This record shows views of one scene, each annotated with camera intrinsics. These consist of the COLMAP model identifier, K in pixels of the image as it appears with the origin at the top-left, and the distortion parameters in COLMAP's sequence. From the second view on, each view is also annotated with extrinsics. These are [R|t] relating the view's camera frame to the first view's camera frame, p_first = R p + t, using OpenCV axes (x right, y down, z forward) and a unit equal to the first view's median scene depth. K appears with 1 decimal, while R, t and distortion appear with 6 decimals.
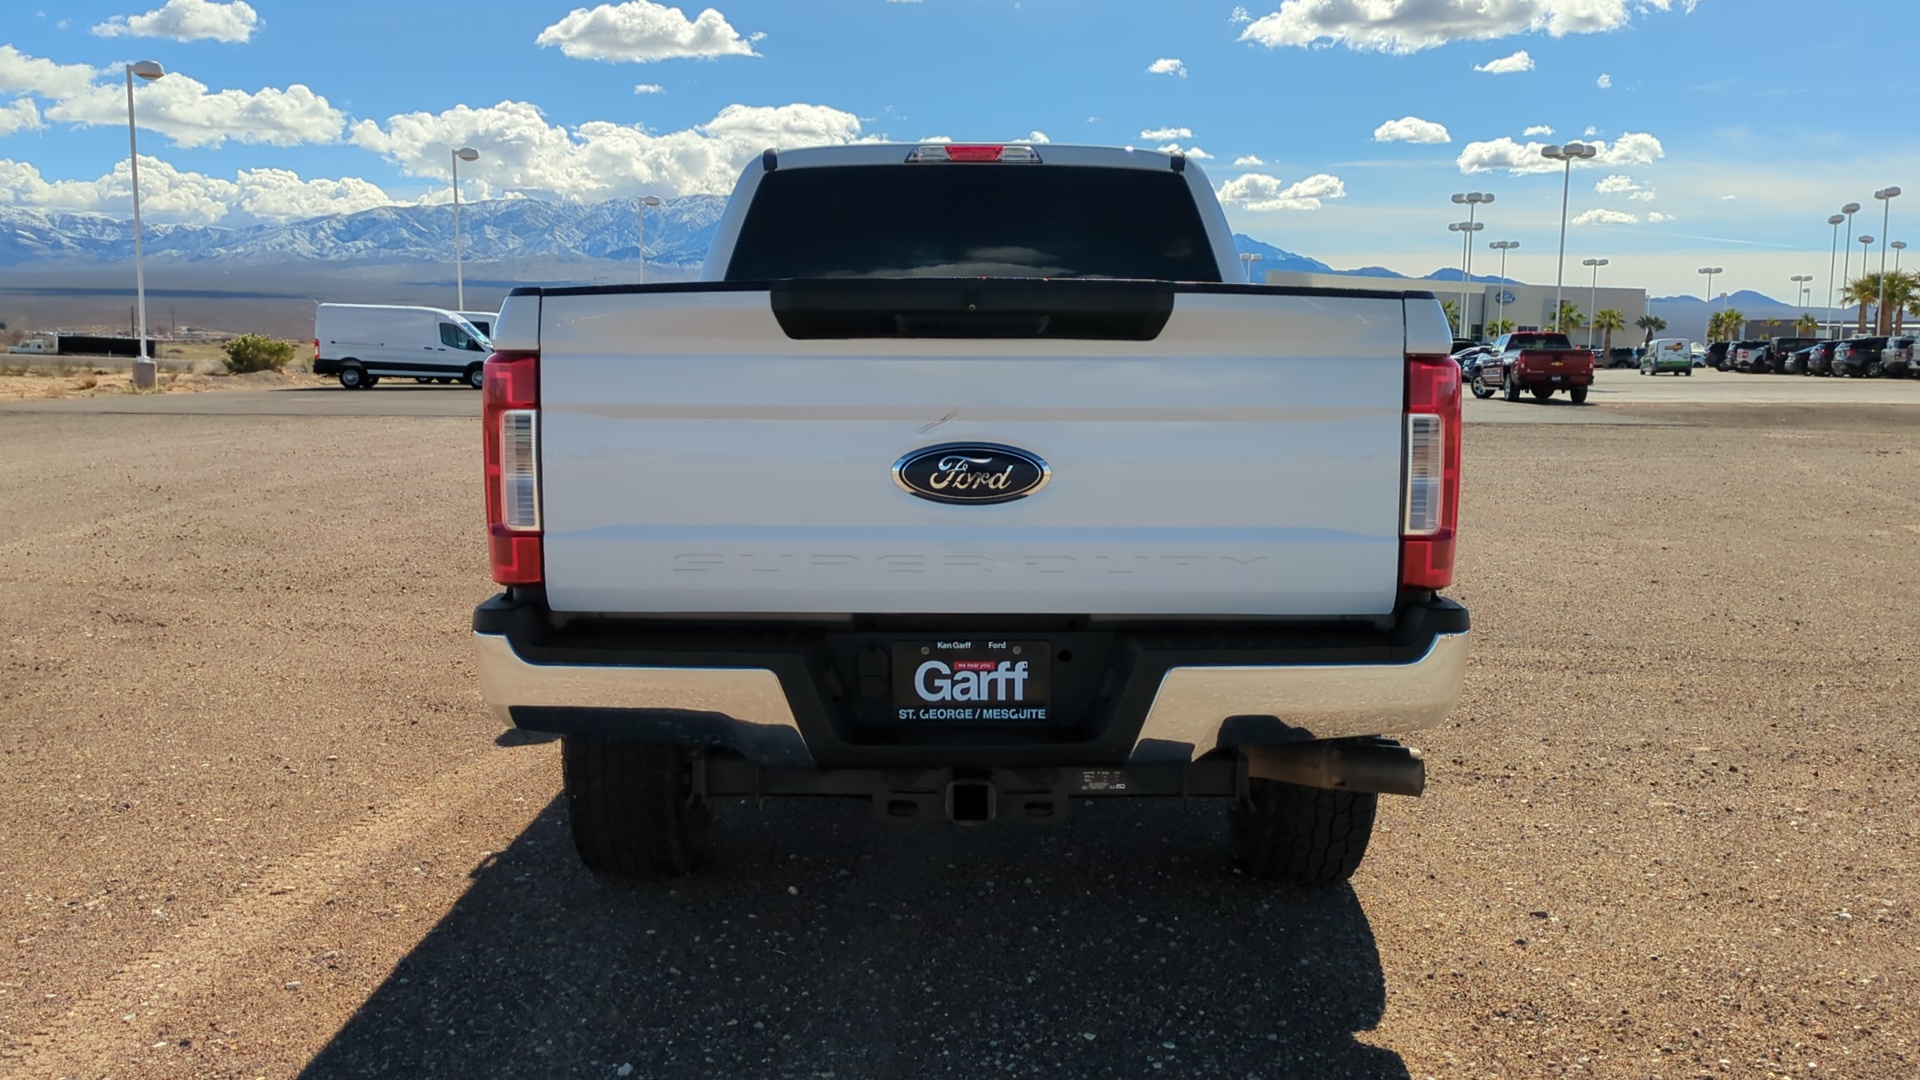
lens RADIAL K [[1691.9, 0, 957.6], [0, 1691.9, 540.8], [0, 0, 1]] dist [0.076072, -0.070822]
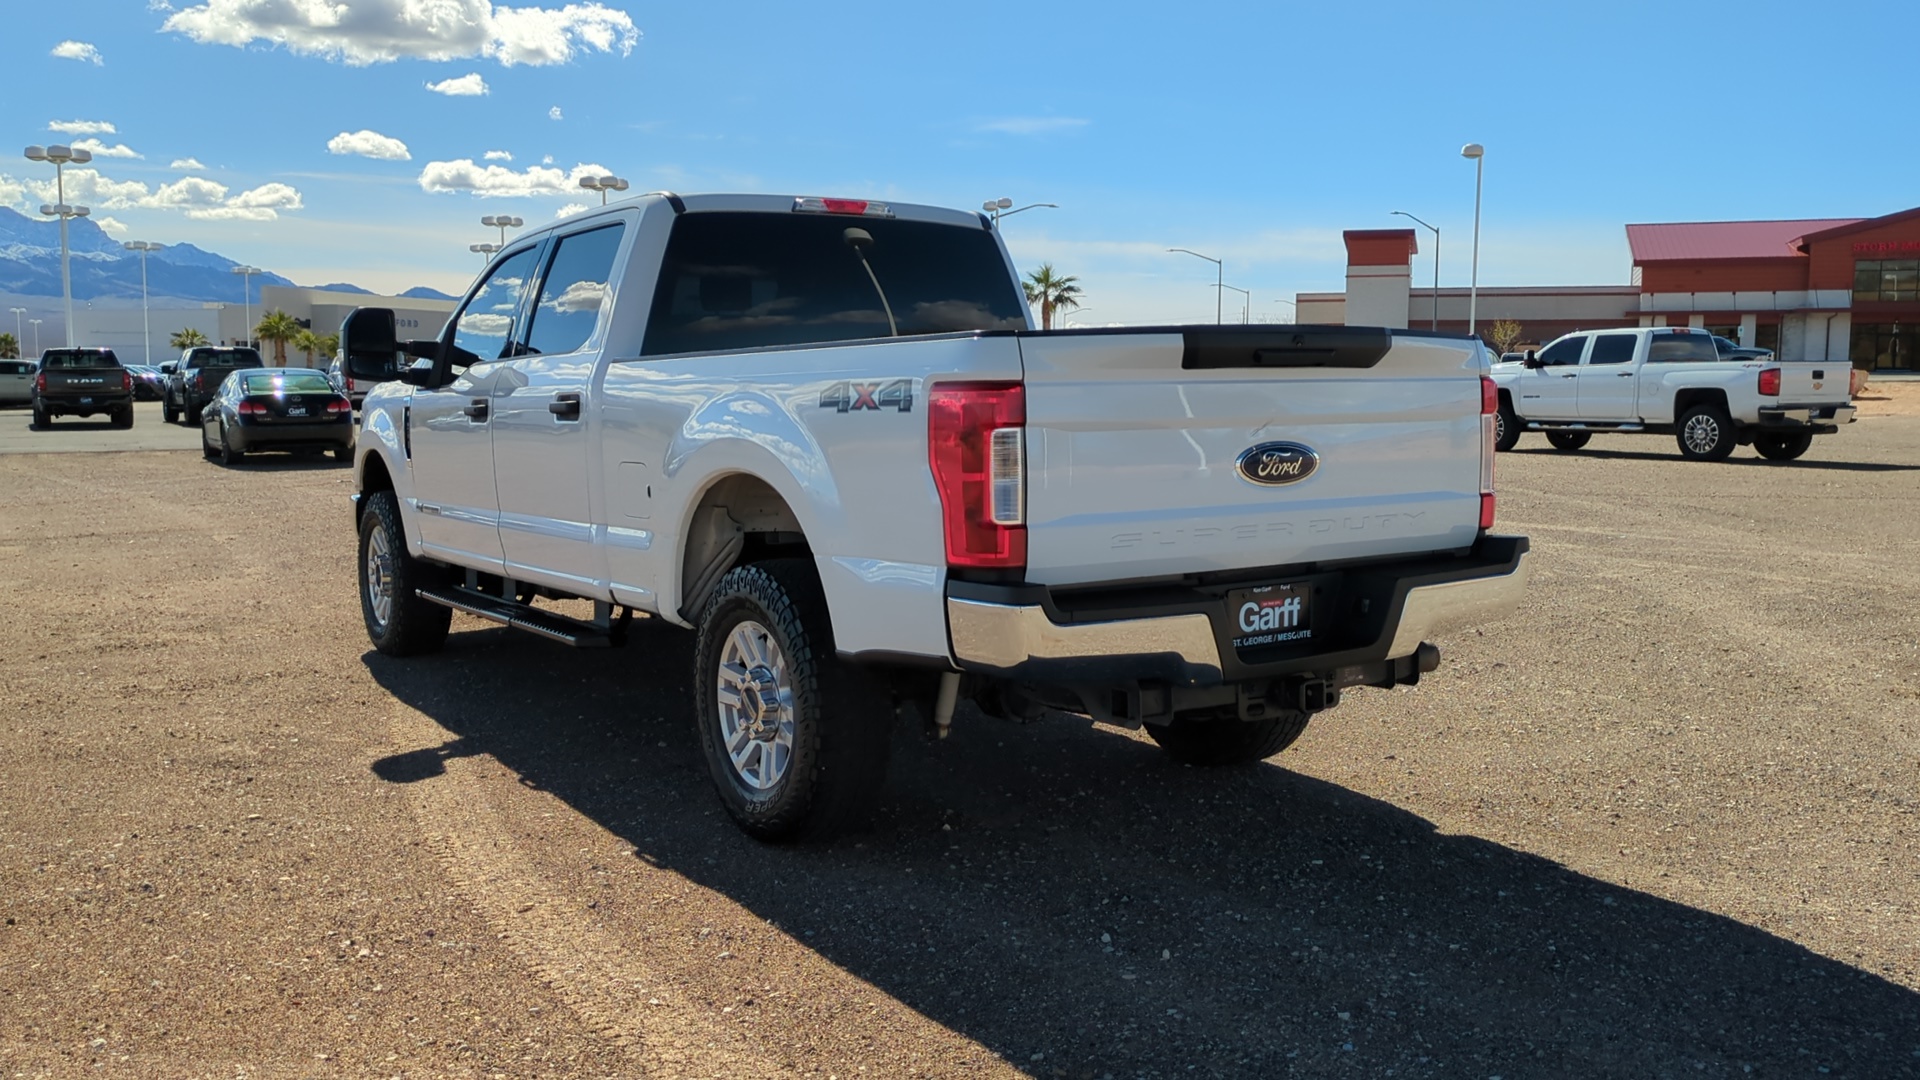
lens RADIAL K [[1713.9, 0, 965.1], [0, 1713.9, 542.1], [0, 0, 1]] dist [0.057454, -0.022149]
pose [[0.821740, -0.065888, 0.566041, -0.984070], [0.072335, 0.997319, 0.011079, -0.009637], [-0.565253, 0.031841, 0.824303, -0.014930]]
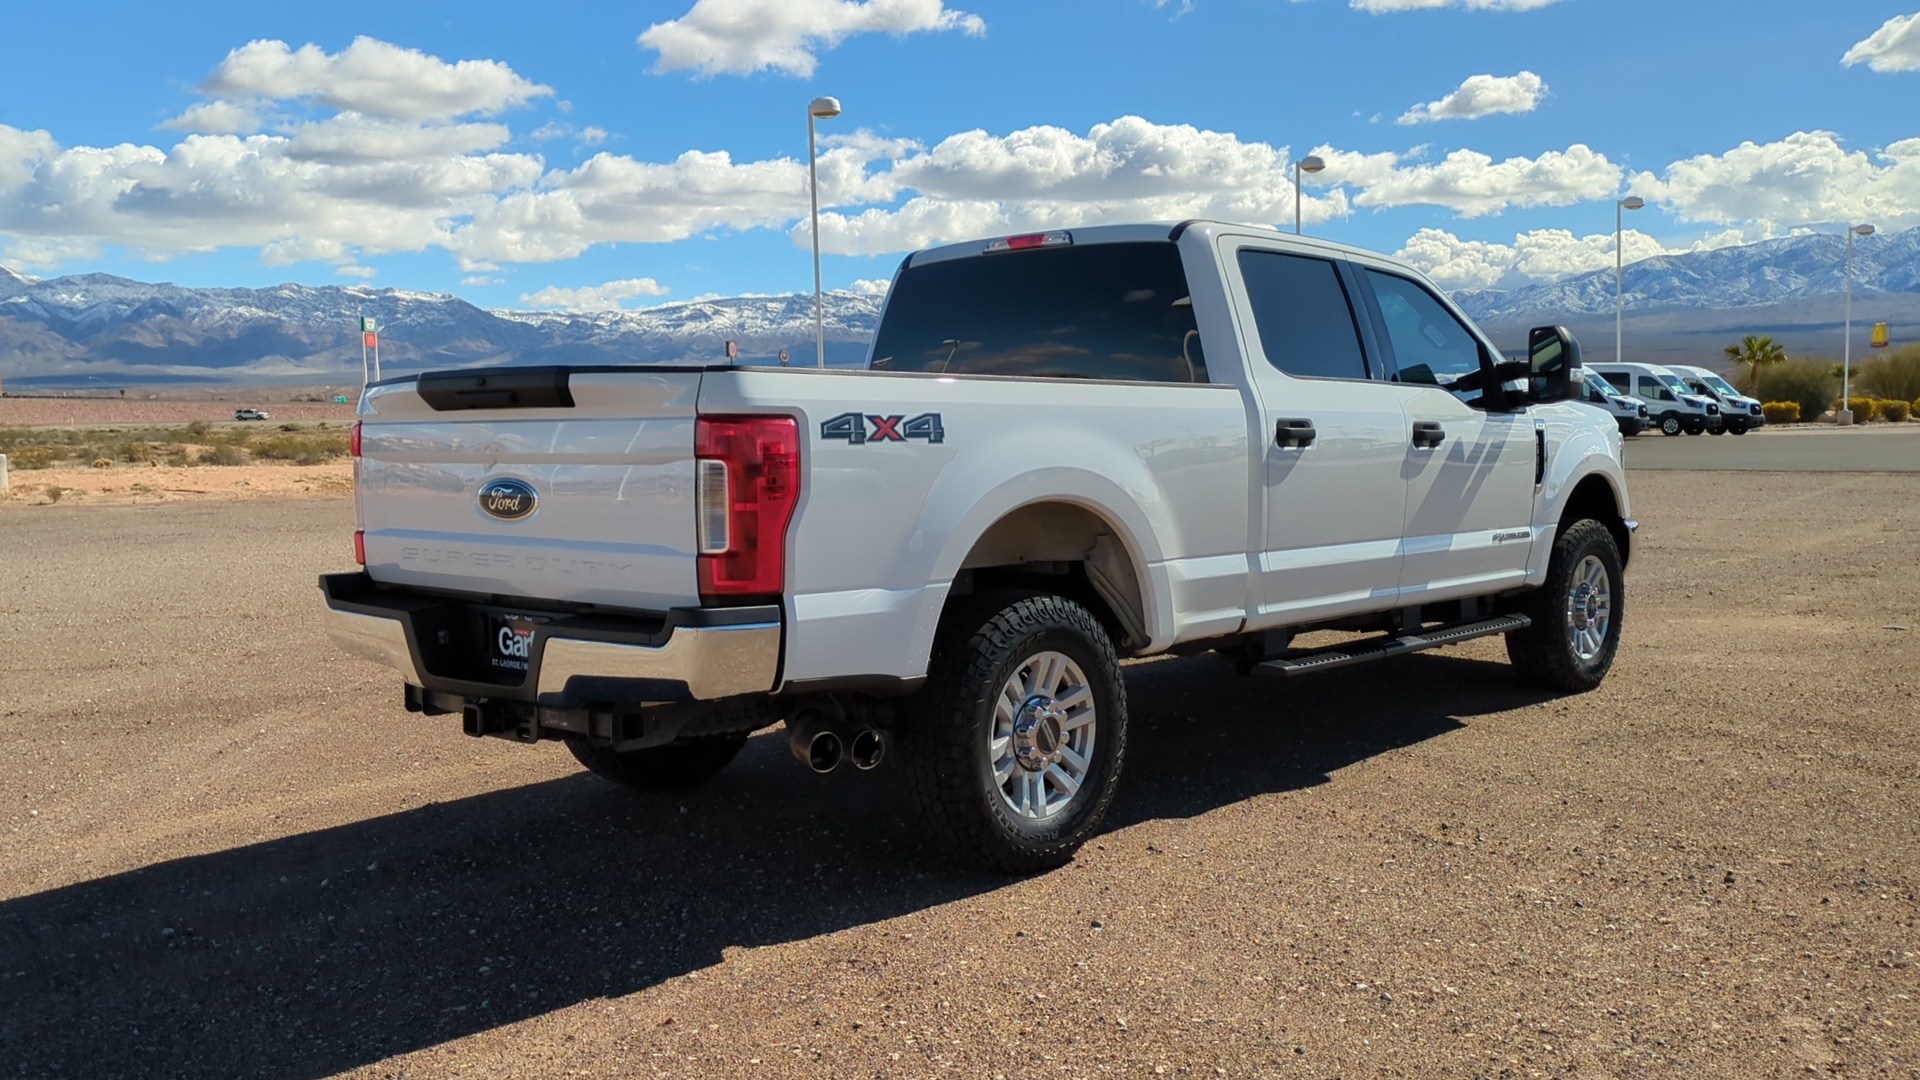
lens RADIAL K [[1713.9, 0, 965.1], [0, 1713.9, 542.1], [0, 0, 1]] dist [0.057454, -0.022149]
pose [[0.740015, 0.034975, -0.671680, 1.273179], [-0.055771, 0.998399, -0.009458, -0.010372], [0.670274, 0.044459, 0.740781, 0.161711]]
